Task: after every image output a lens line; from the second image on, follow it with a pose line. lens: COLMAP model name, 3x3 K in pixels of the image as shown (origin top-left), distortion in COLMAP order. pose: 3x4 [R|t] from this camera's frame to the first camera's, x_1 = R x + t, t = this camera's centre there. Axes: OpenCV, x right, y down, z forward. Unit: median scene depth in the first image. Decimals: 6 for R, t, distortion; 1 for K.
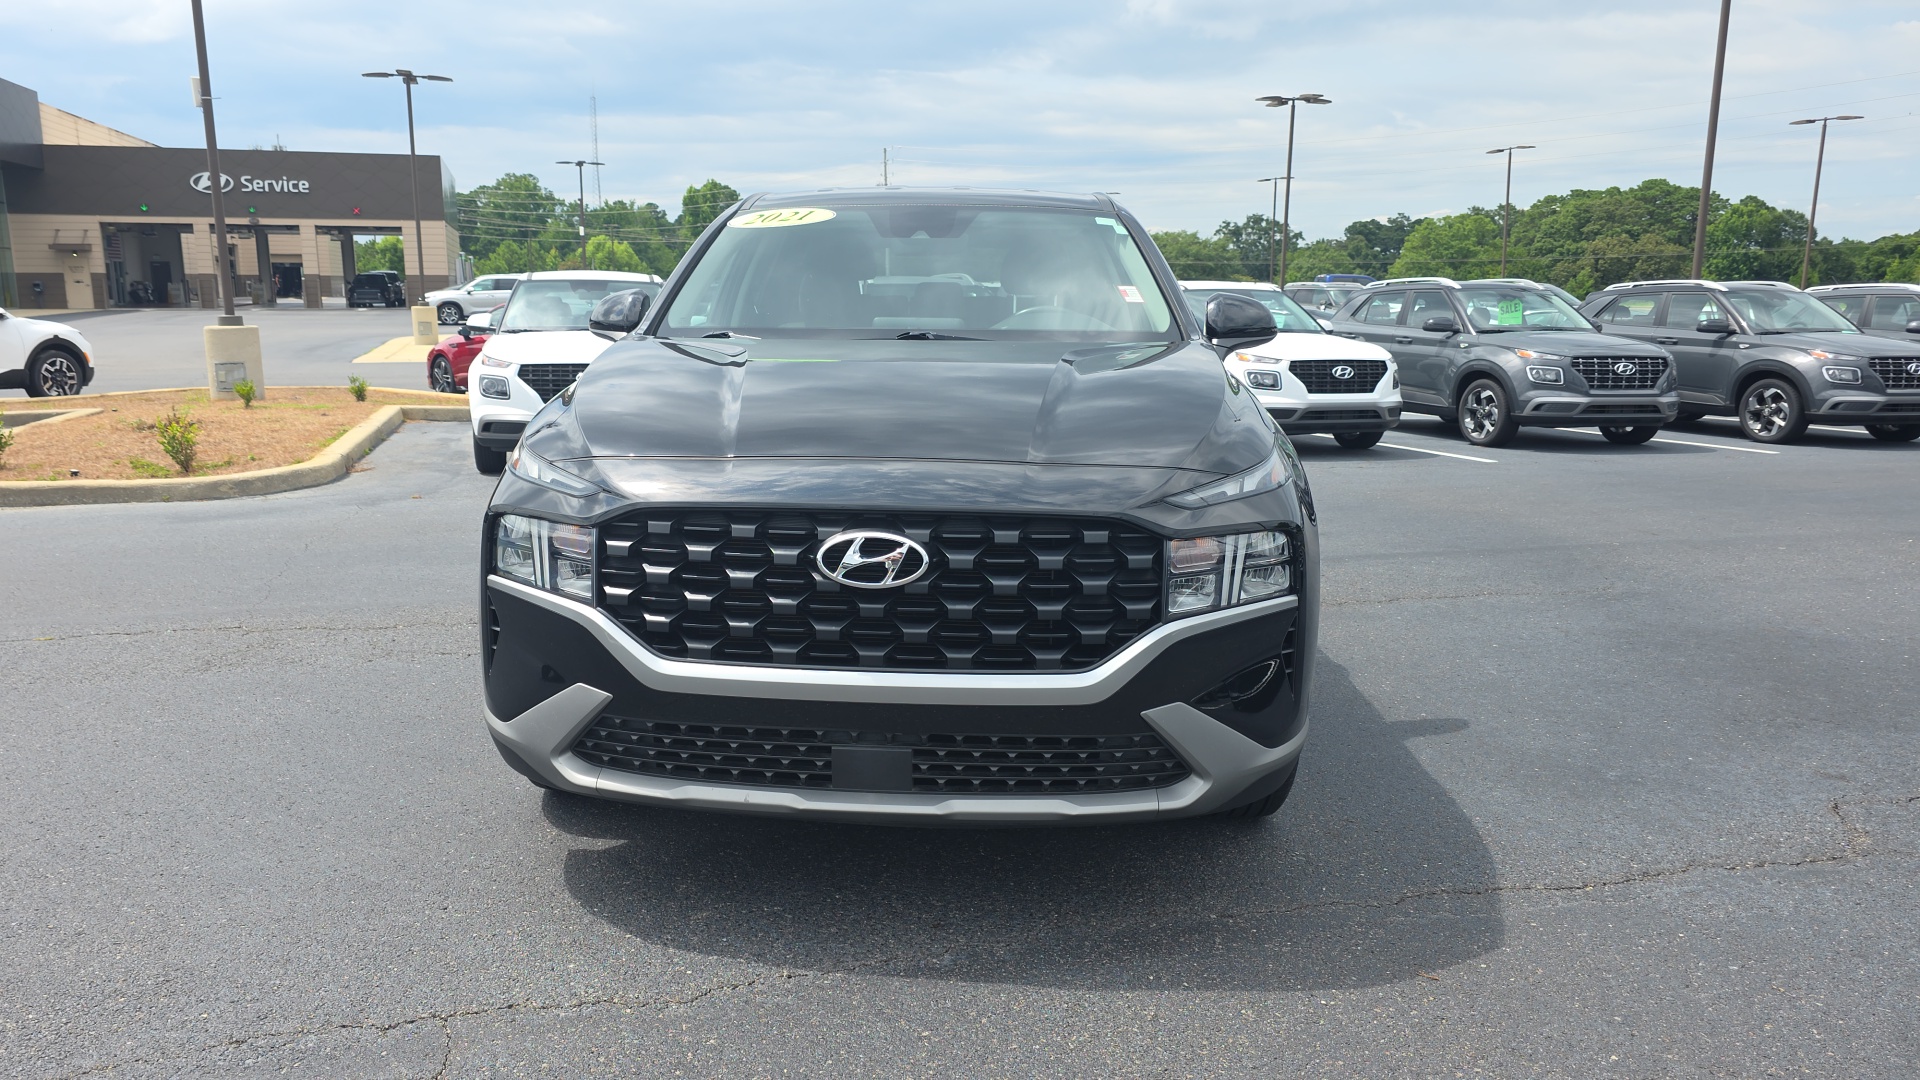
lens RADIAL K [[1324.0, 0, 962.1], [0, 1324.0, 513.5], [0, 0, 1]] dist [0.009865, -0.033886]
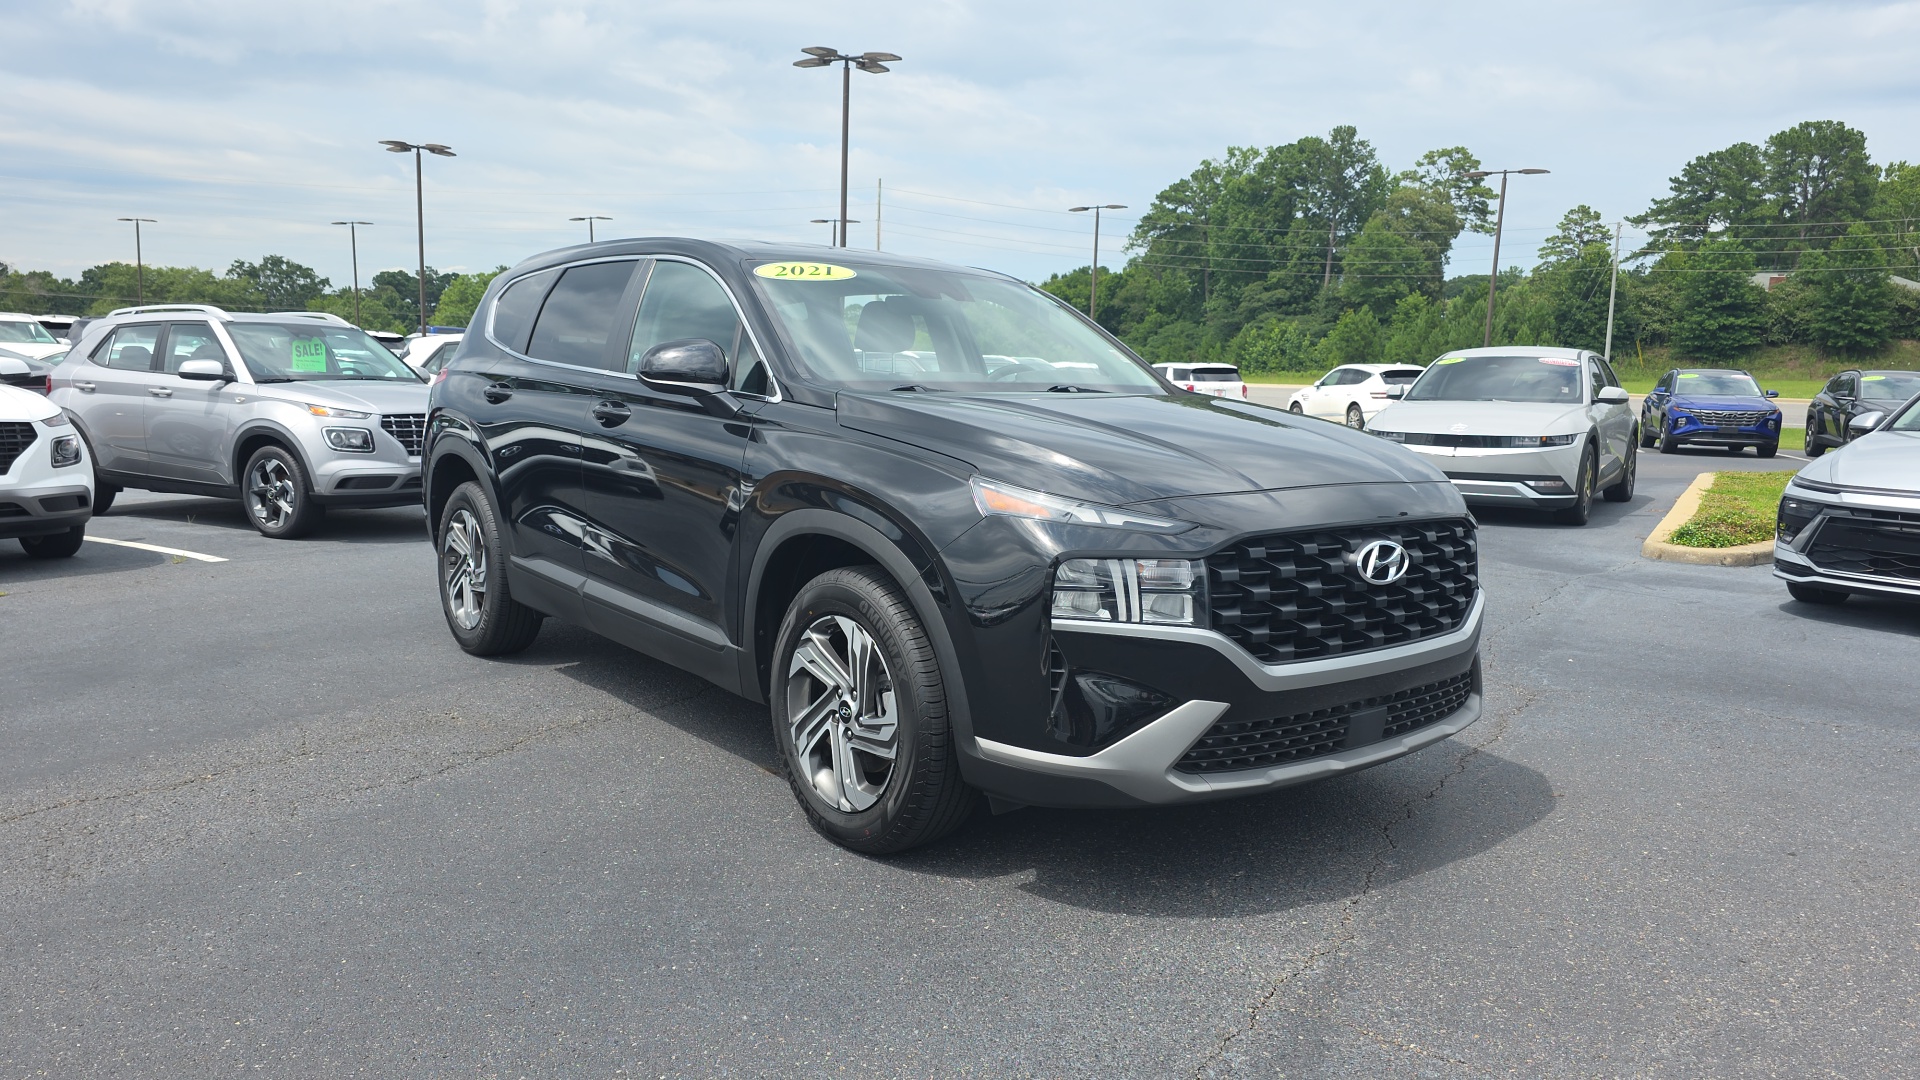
lens RADIAL K [[1289.5, 0, 940.3], [0, 1289.5, 533.6], [0, 0, 1]] dist [0.050406, -0.063625]
pose [[0.711499, -0.069614, 0.699230, -0.102995], [0.084837, 0.996312, 0.012866, -0.003745], [-0.697547, 0.050167, 0.714781, 0.032212]]
